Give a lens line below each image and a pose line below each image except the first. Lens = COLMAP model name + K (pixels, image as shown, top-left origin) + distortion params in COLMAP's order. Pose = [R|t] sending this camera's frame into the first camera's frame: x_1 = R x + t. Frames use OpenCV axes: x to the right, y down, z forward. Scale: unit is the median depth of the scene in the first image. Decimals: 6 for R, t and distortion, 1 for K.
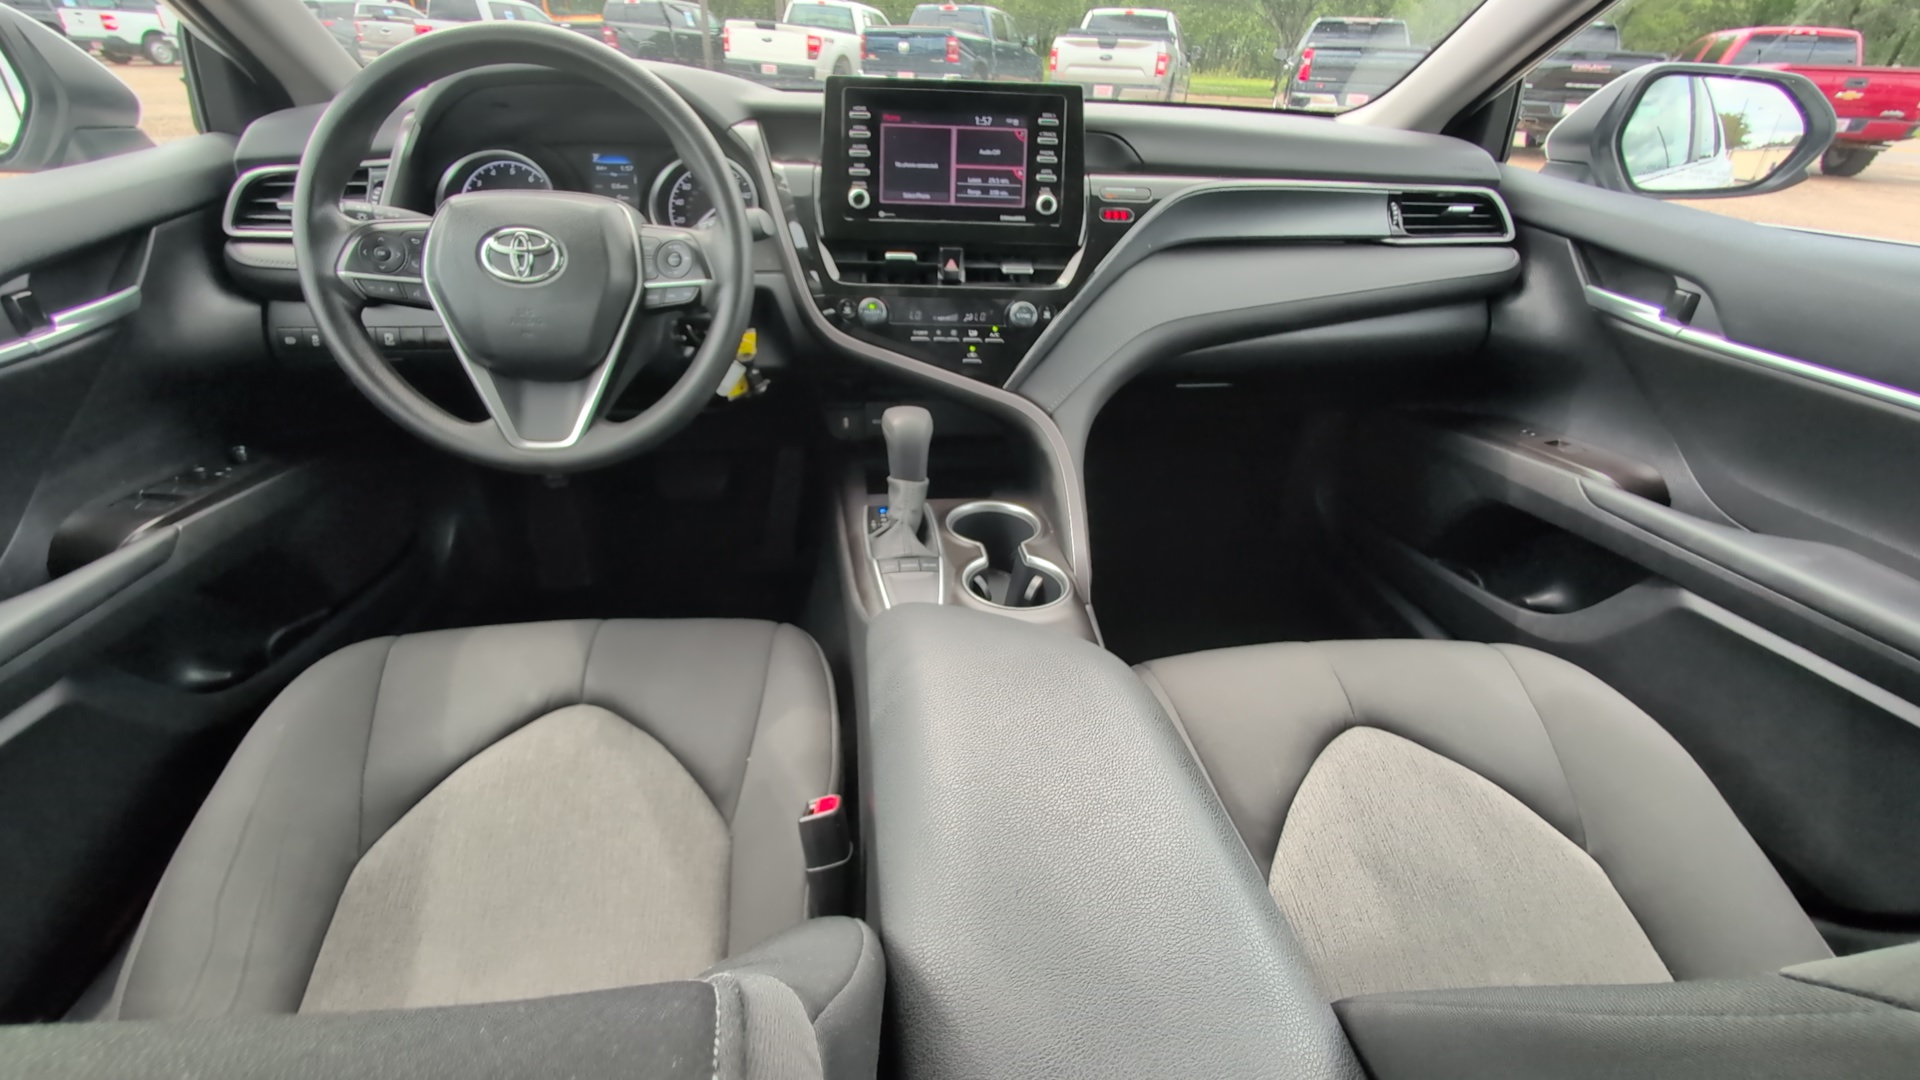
lens RADIAL K [[813.1, 0, 960.0], [0, 813.1, 540.0], [0, 0, 1]] dist [-0.002311, -0.000209]
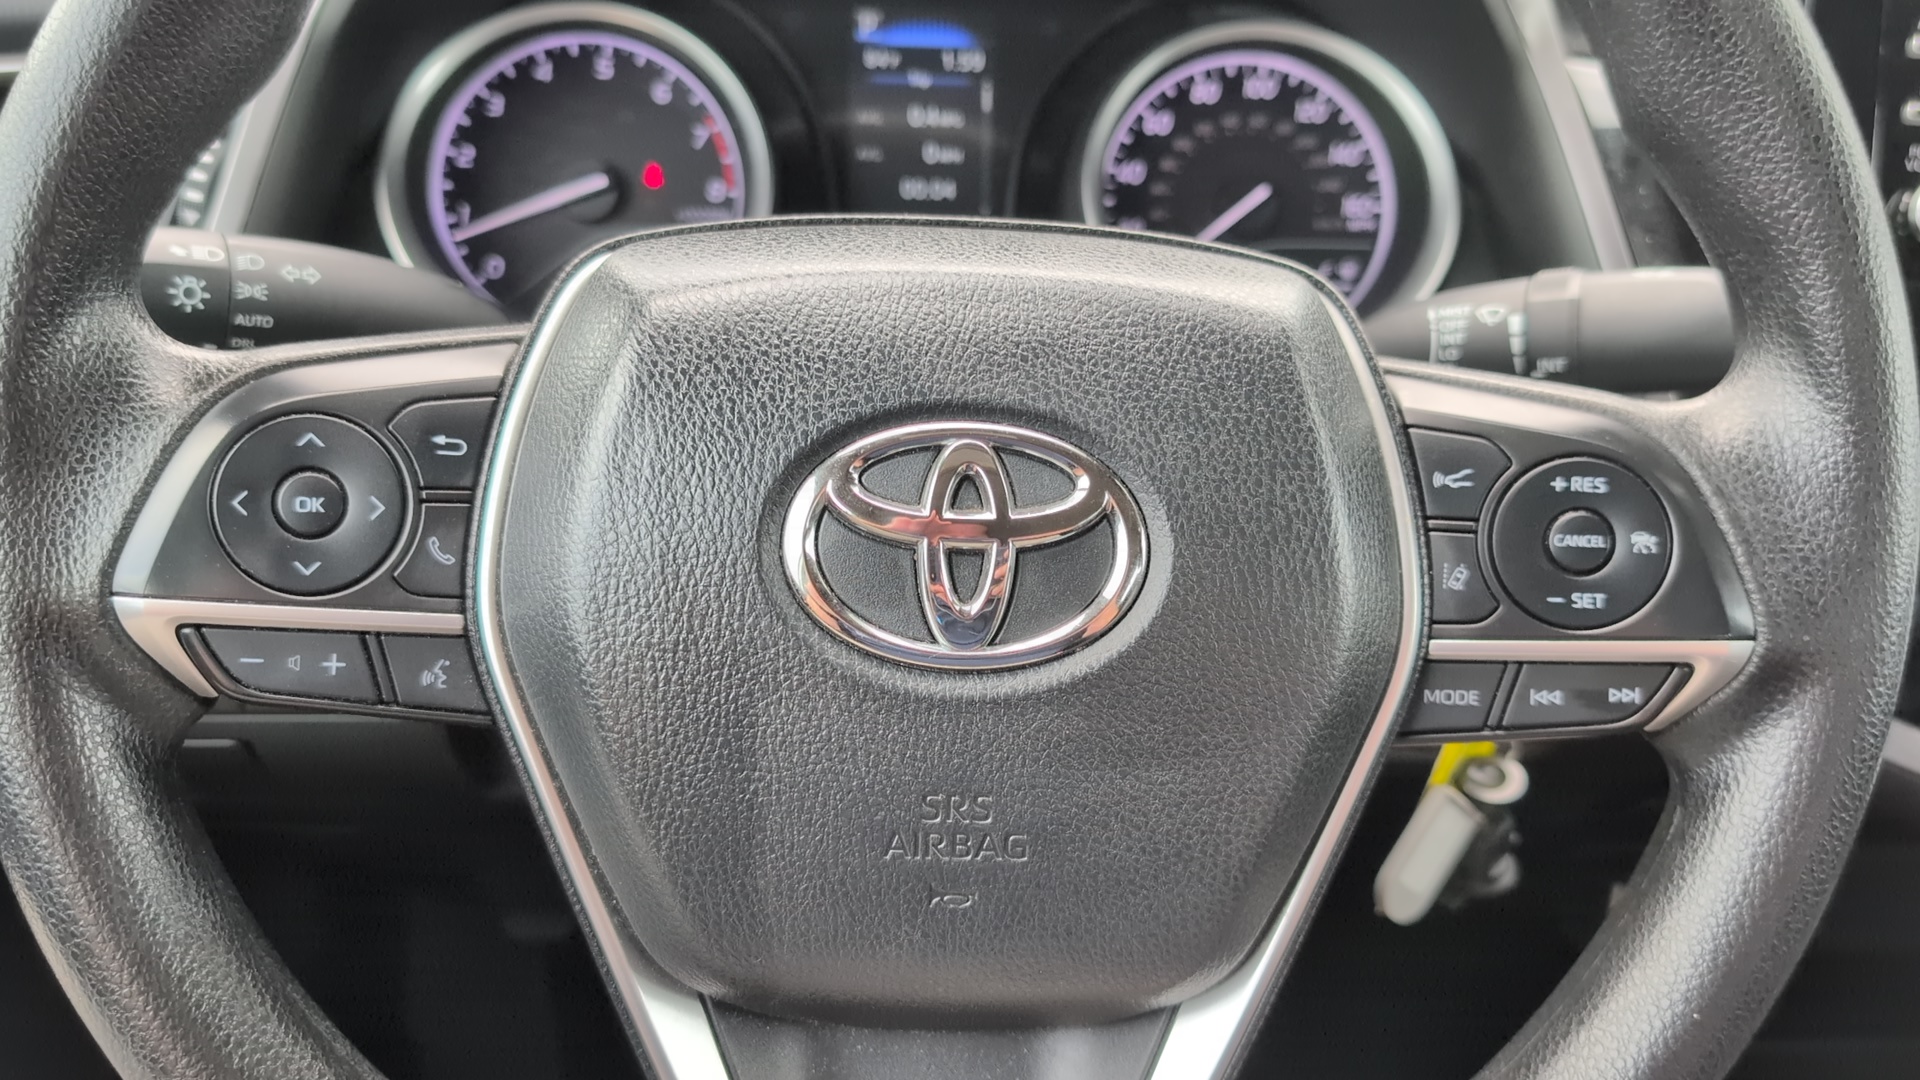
lens RADIAL K [[1601.8, 0, 960.0], [0, 1601.8, 540.0], [0, 0, 1]] dist [-0.013803, -0.004130]
pose [[0.997918, 0.030346, -0.056907, -0.414281], [-0.035312, 0.995459, -0.088400, -0.252359], [0.053966, 0.090225, 0.994458, 0.470435]]
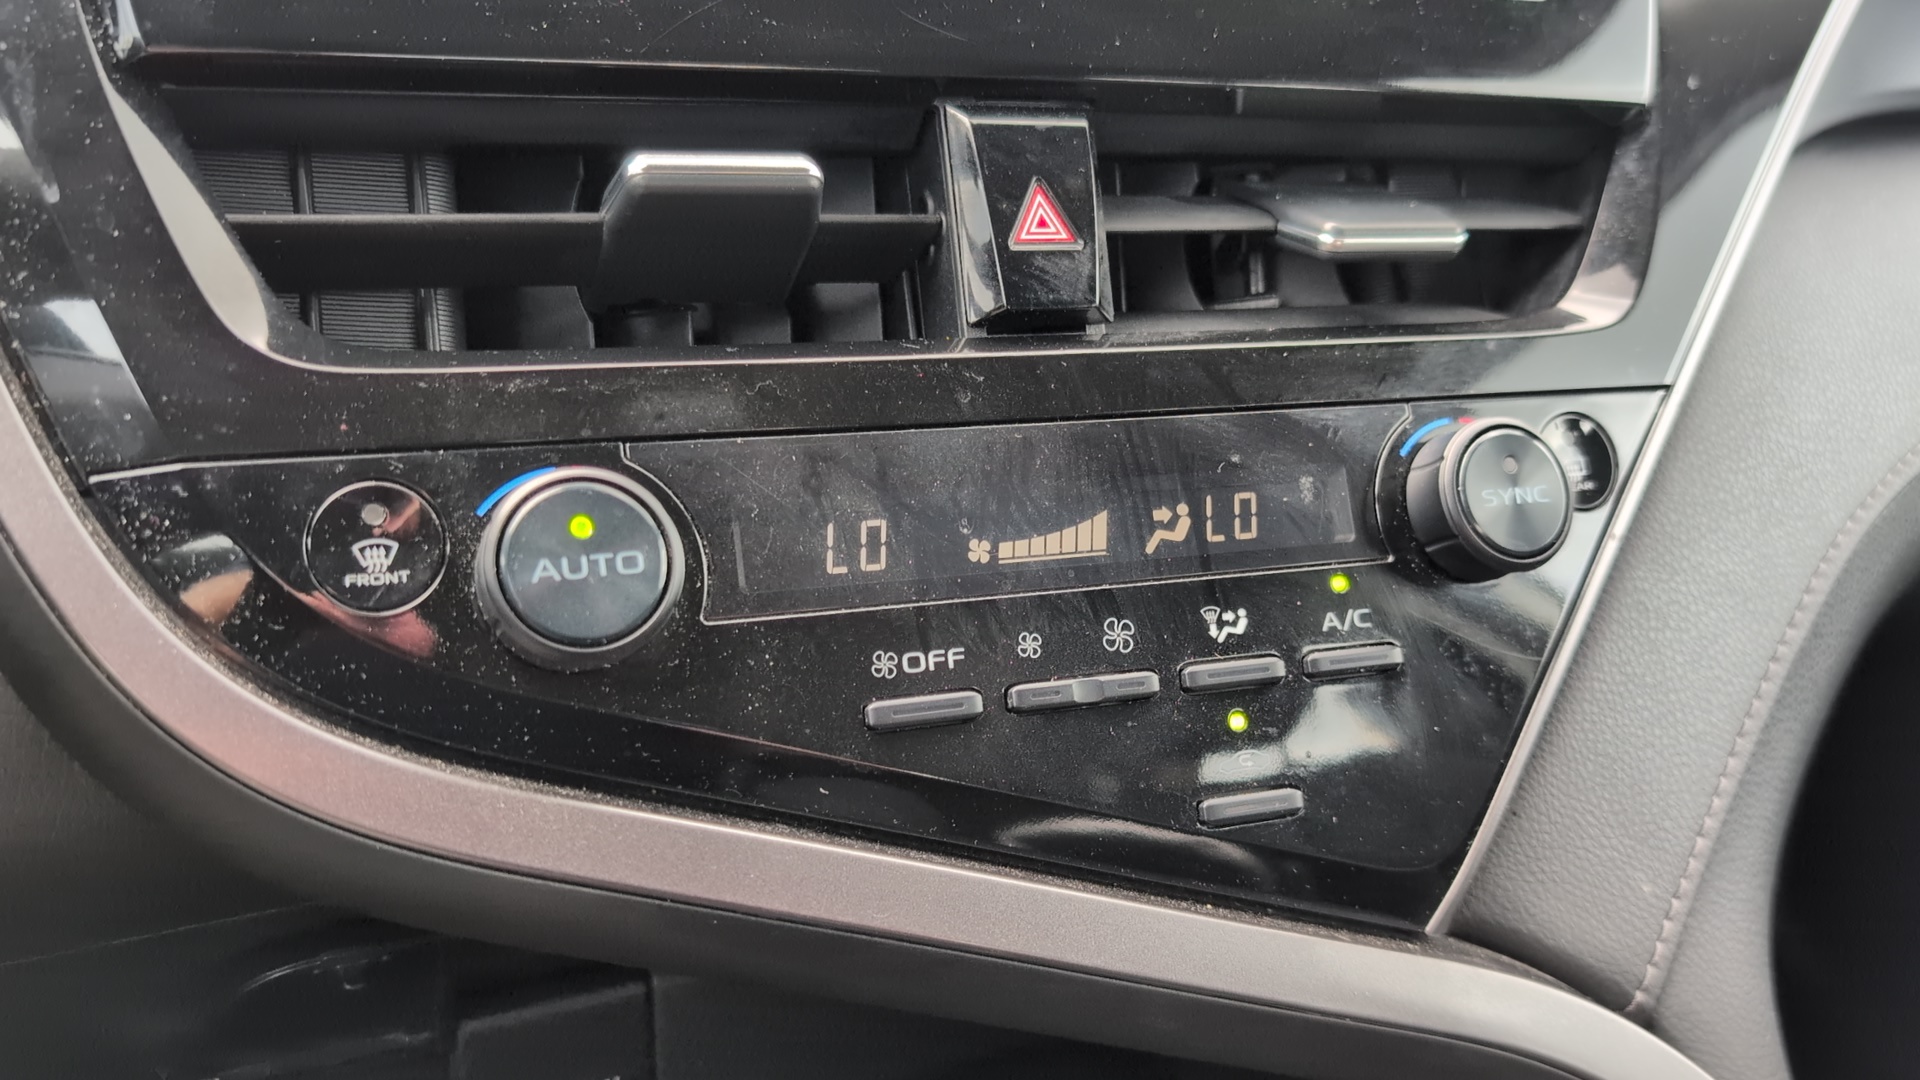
lens RADIAL K [[1702.5, 0, 960.0], [0, 1702.5, 540.0], [0, 0, 1]] dist [-0.001746, -0.002832]
pose [[0.934110, -0.092035, 0.344919, -0.147667], [0.146479, 0.979928, -0.135220, -0.237374], [-0.325550, 0.176834, 0.928842, 0.717773]]
